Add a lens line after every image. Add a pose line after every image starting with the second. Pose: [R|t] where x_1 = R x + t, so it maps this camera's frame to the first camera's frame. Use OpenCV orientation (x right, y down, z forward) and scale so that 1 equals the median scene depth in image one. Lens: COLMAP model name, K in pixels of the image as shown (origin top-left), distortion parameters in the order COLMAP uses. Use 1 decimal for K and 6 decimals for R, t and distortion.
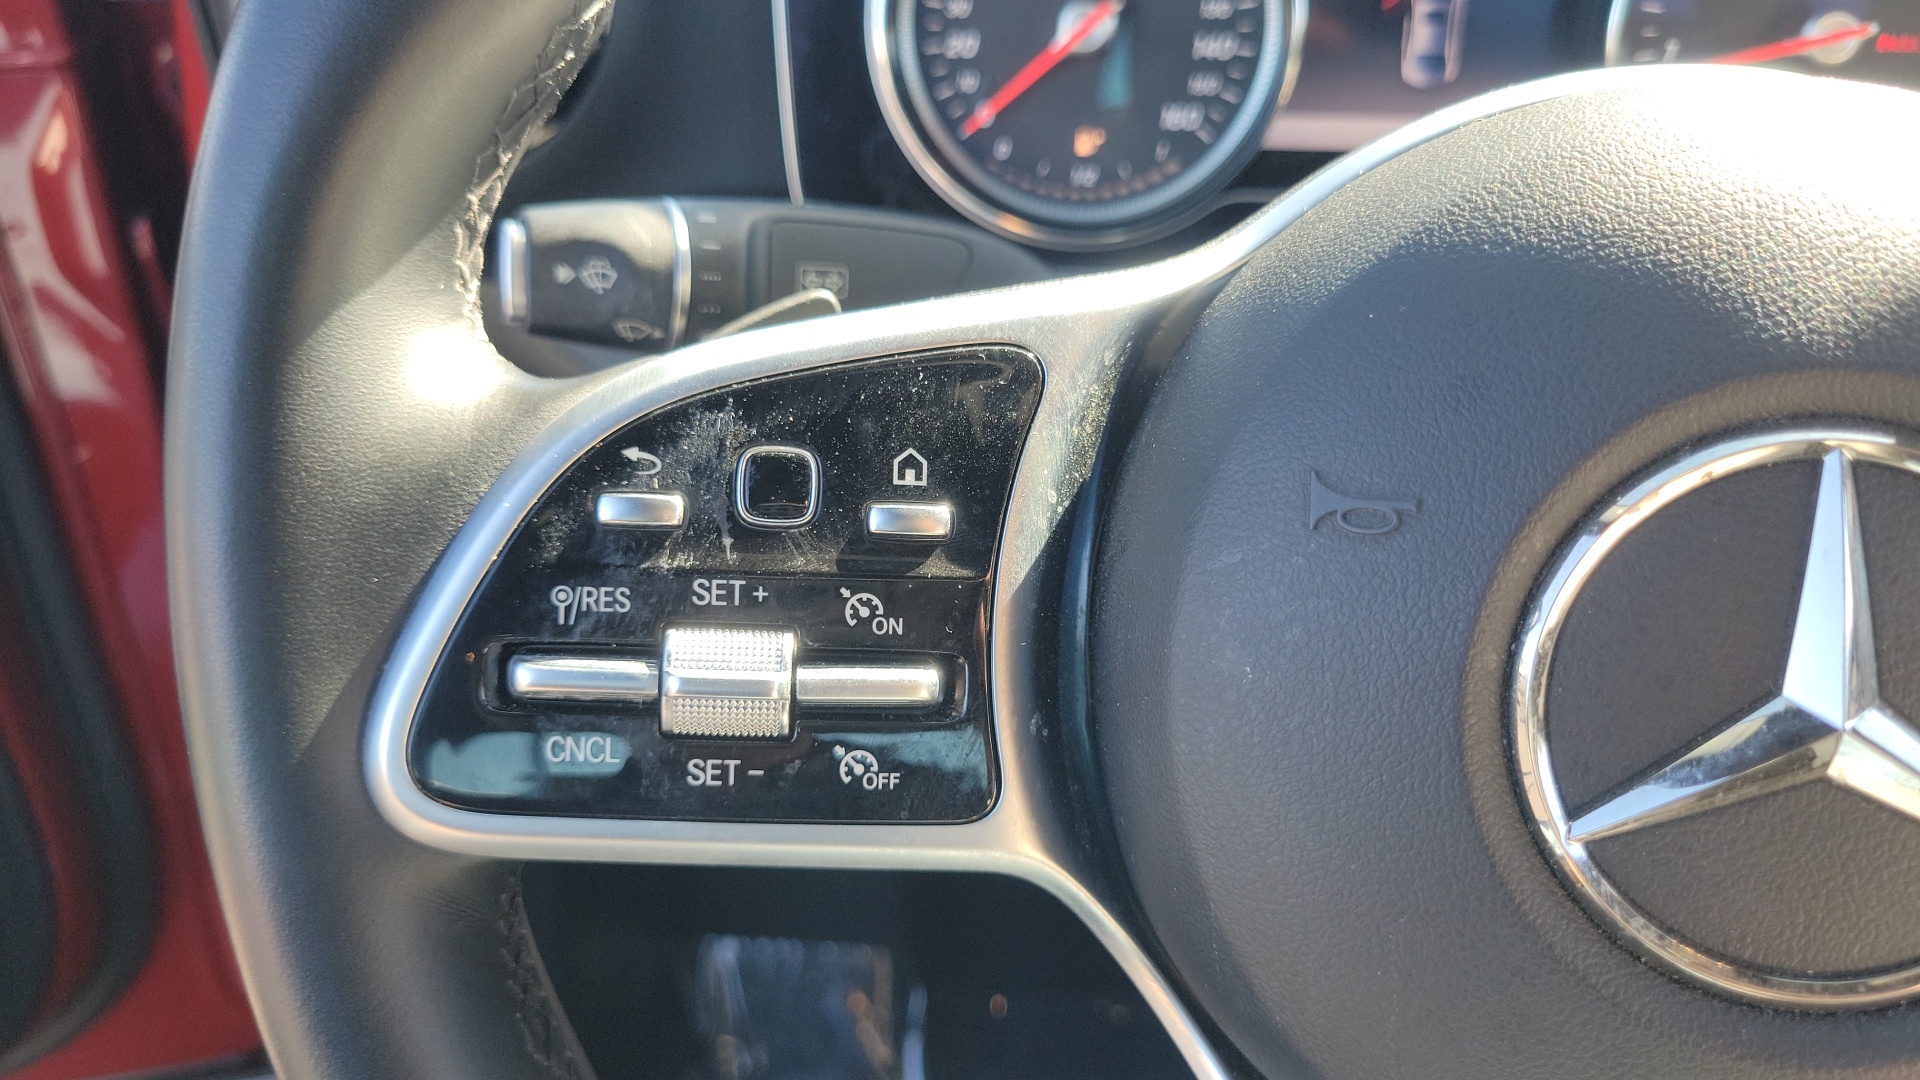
lens RADIAL K [[1557.2, 0, 960.0], [0, 1557.2, 540.0], [0, 0, 1]] dist [0.016013, 0.001933]
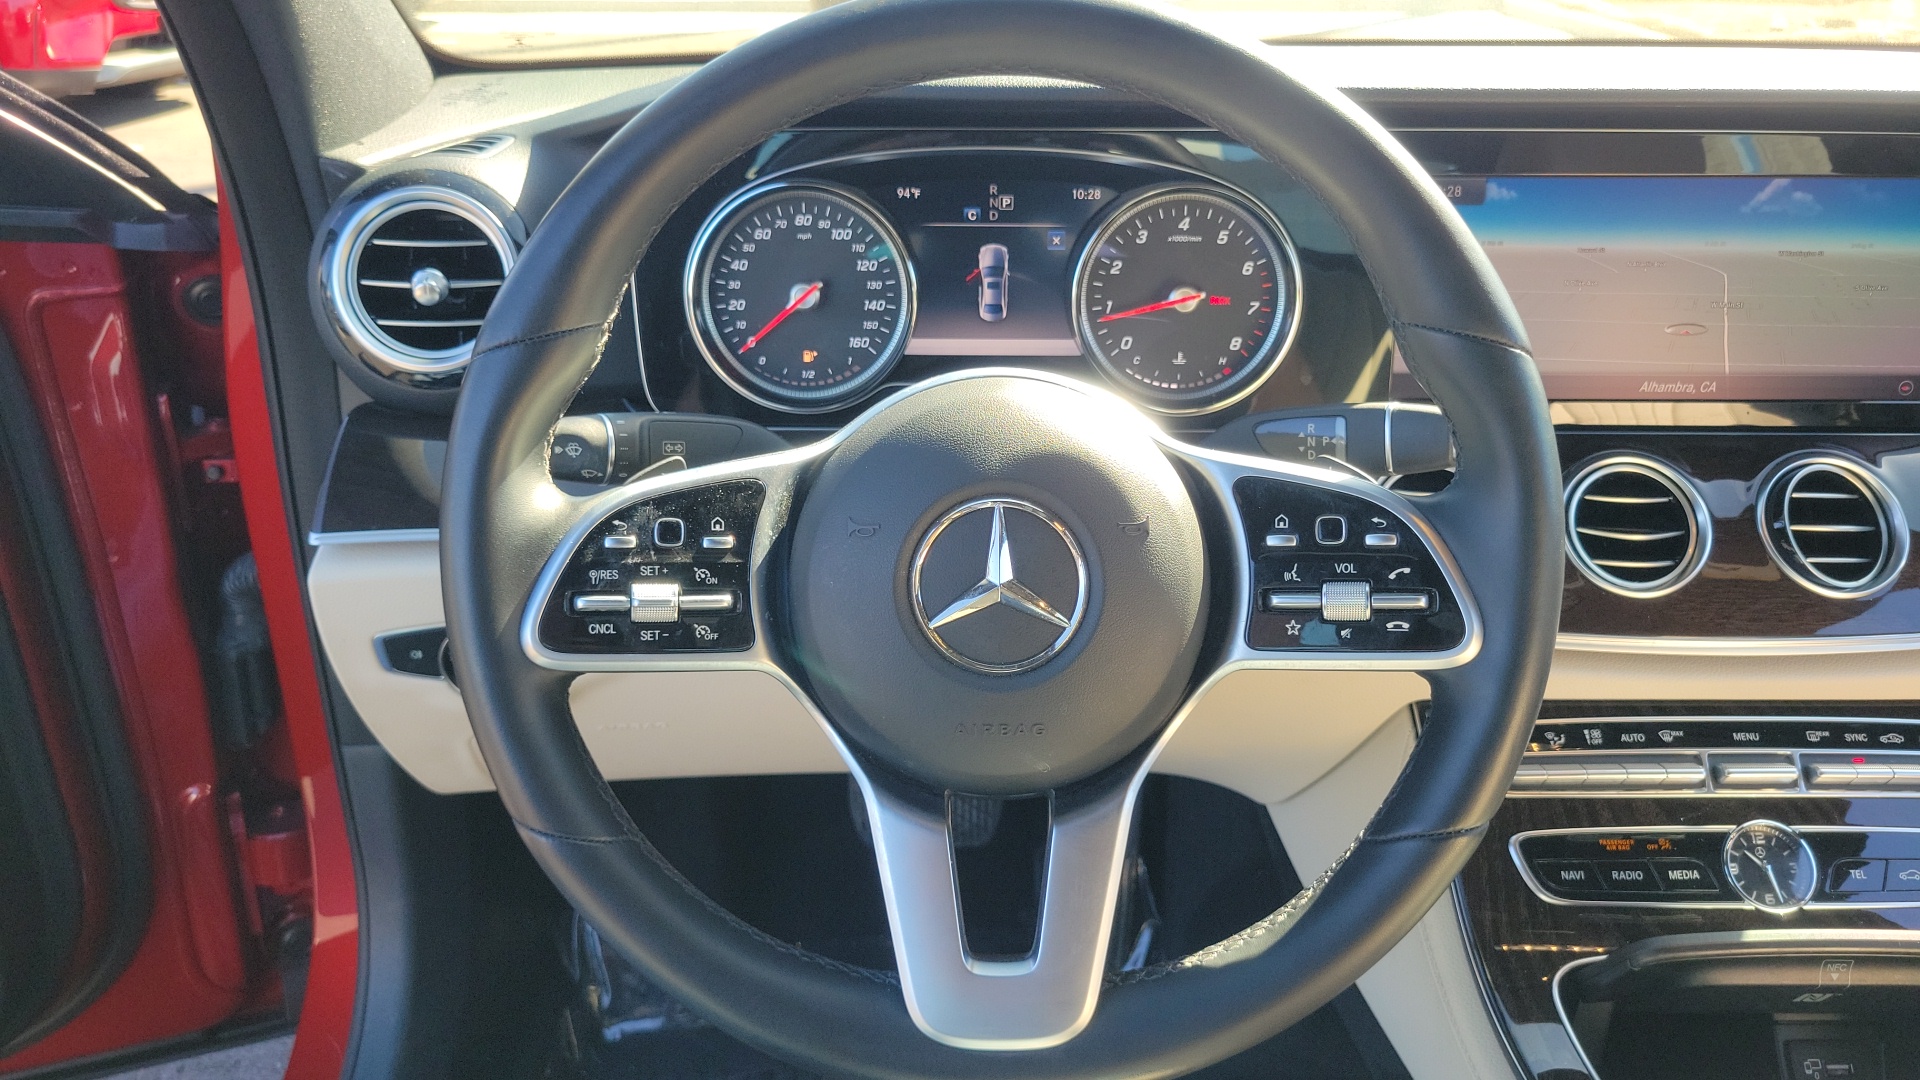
lens RADIAL K [[1581.9, 0, 968.9], [0, 1581.9, 538.0], [0, 0, 1]] dist [0.017712, -0.005510]
pose [[0.991043, -0.038320, 0.127930, 0.050151], [0.046396, 0.997074, -0.060757, 0.171557], [-0.125227, 0.066149, 0.989920, -1.857056]]
